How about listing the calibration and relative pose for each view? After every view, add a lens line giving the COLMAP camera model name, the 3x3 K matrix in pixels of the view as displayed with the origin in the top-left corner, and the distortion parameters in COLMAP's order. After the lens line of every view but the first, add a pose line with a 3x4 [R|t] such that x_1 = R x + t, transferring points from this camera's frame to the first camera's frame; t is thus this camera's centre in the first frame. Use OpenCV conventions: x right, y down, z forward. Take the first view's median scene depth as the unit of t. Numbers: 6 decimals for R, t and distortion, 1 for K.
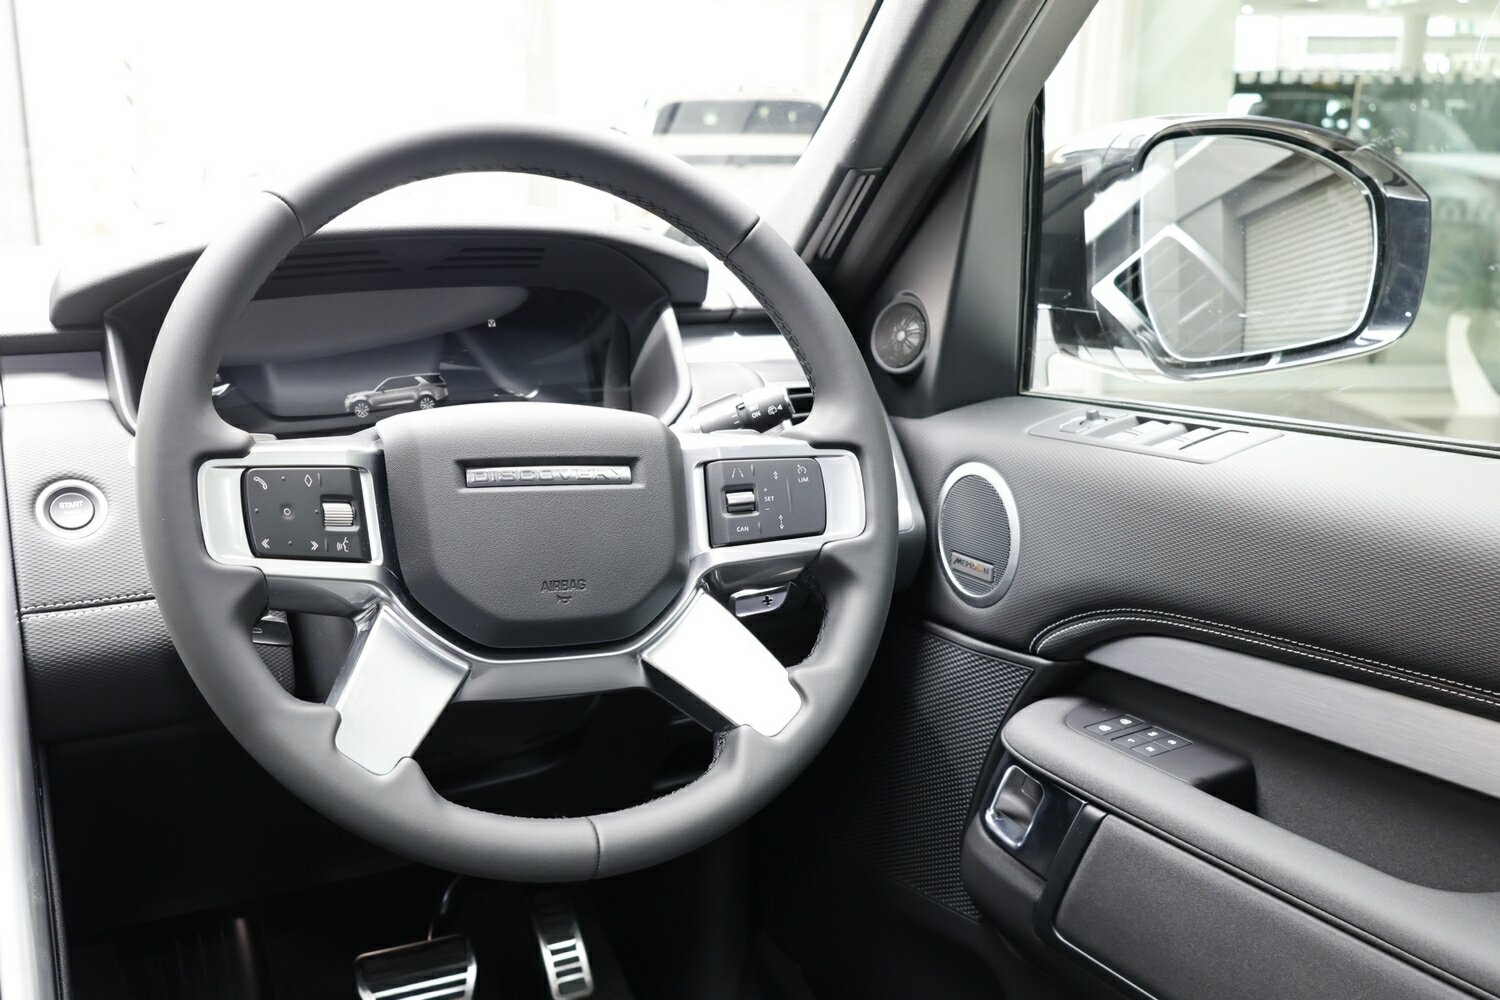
lens RADIAL K [[1474.6, 0, 750.0], [0, 1474.6, 500.0], [0, 0, 1]] dist [-0.000319, -0.001659]
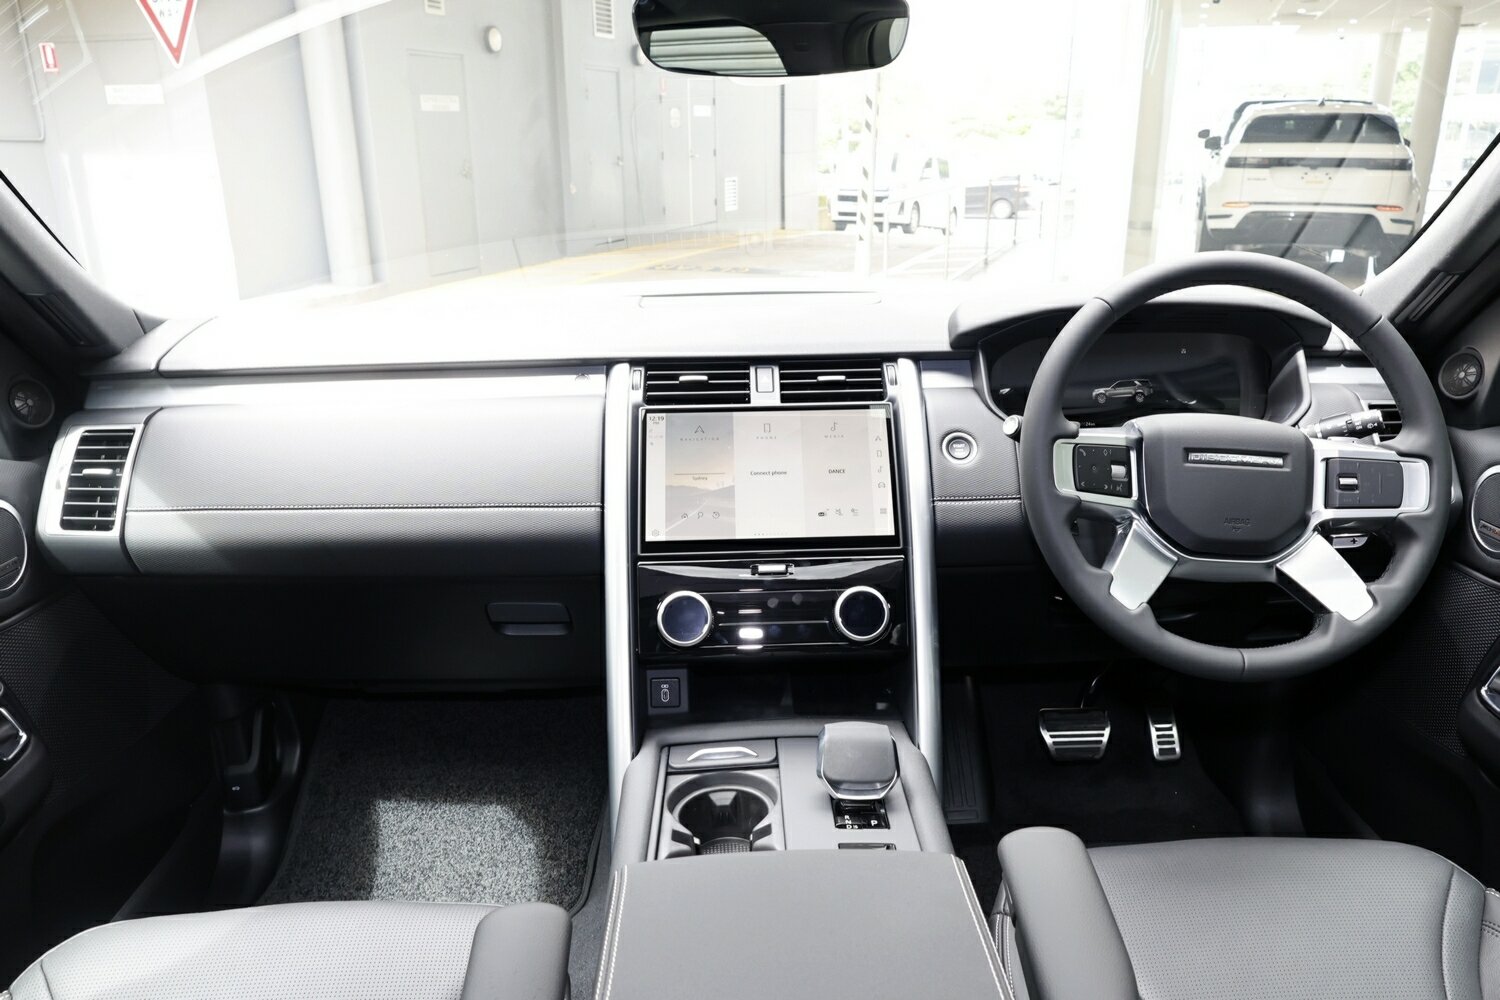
lens RADIAL K [[1184.1, 0, 750.0], [0, 1184.1, 500.0], [0, 0, 1]] dist [-0.009135, -0.001420]
pose [[0.916486, 0.114657, -0.383285, -0.113210], [-0.078136, 0.990901, 0.109586, -0.075026], [0.392362, -0.070486, 0.917106, -0.525319]]
